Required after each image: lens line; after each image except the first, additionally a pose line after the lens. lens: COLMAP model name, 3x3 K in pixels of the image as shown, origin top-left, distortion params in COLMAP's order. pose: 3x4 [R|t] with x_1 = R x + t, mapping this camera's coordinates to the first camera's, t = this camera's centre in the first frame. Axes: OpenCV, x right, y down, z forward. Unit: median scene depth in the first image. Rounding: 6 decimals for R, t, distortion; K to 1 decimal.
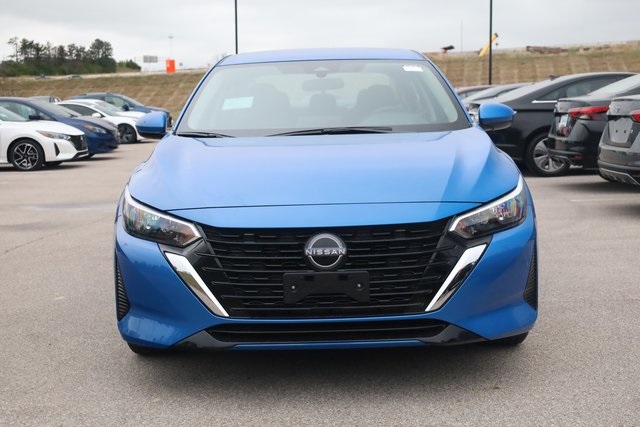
lens RADIAL K [[926.2, 0, 319.5], [0, 926.2, 213.3], [0, 0, 1]] dist [-0.001949, 0.000000]
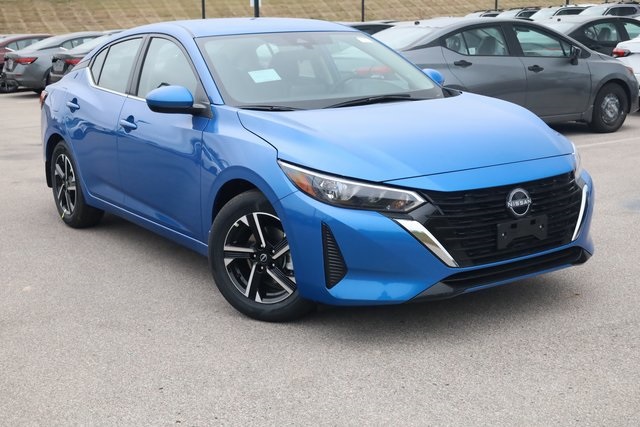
lens RADIAL K [[926.2, 0, 318.4], [0, 926.2, 213.1], [0, 0, 1]] dist [-0.001949, 0.000000]
pose [[0.800419, -0.103950, 0.590358, -0.922093], [0.067062, 0.994195, 0.084134, -0.065983], [-0.595677, -0.027752, 0.802744, 0.164988]]
